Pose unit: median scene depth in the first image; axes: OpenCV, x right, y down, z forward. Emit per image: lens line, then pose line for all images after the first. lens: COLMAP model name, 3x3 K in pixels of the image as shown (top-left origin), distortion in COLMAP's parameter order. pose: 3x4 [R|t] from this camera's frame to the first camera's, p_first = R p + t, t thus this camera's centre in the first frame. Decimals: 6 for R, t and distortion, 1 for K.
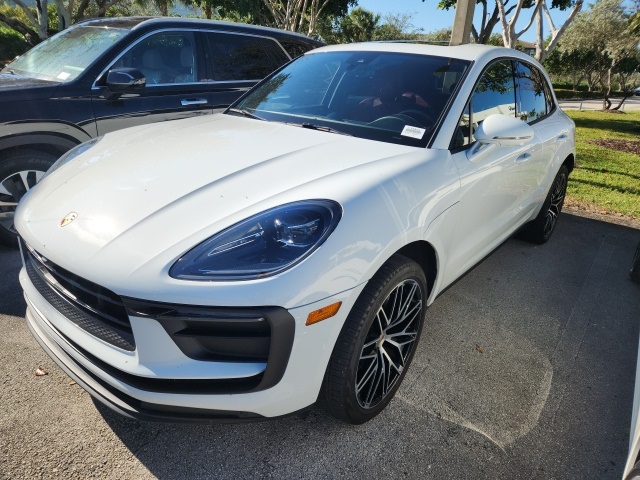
lens RADIAL K [[413.0, 0, 321.7], [0, 413.0, 249.7], [0, 0, 1]] dist [0.057005, -0.050583]
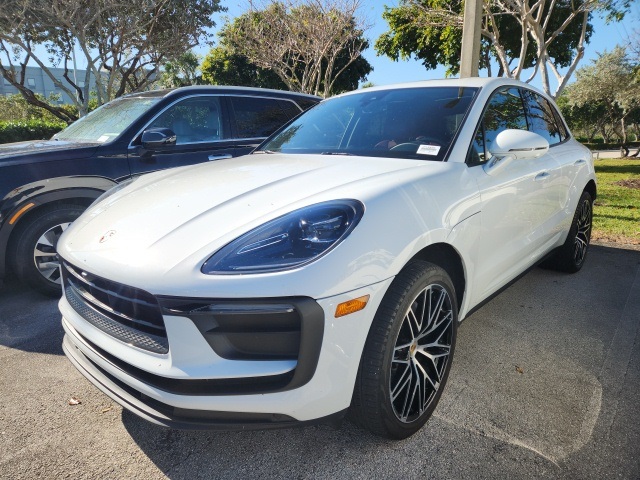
lens RADIAL K [[413.0, 0, 321.7], [0, 413.0, 249.7], [0, 0, 1]] dist [0.057005, -0.050583]
pose [[0.996990, -0.055836, -0.053782, -0.005027], [0.047520, 0.988275, -0.145101, 0.113935], [0.061253, 0.142108, 0.987954, -0.008486]]
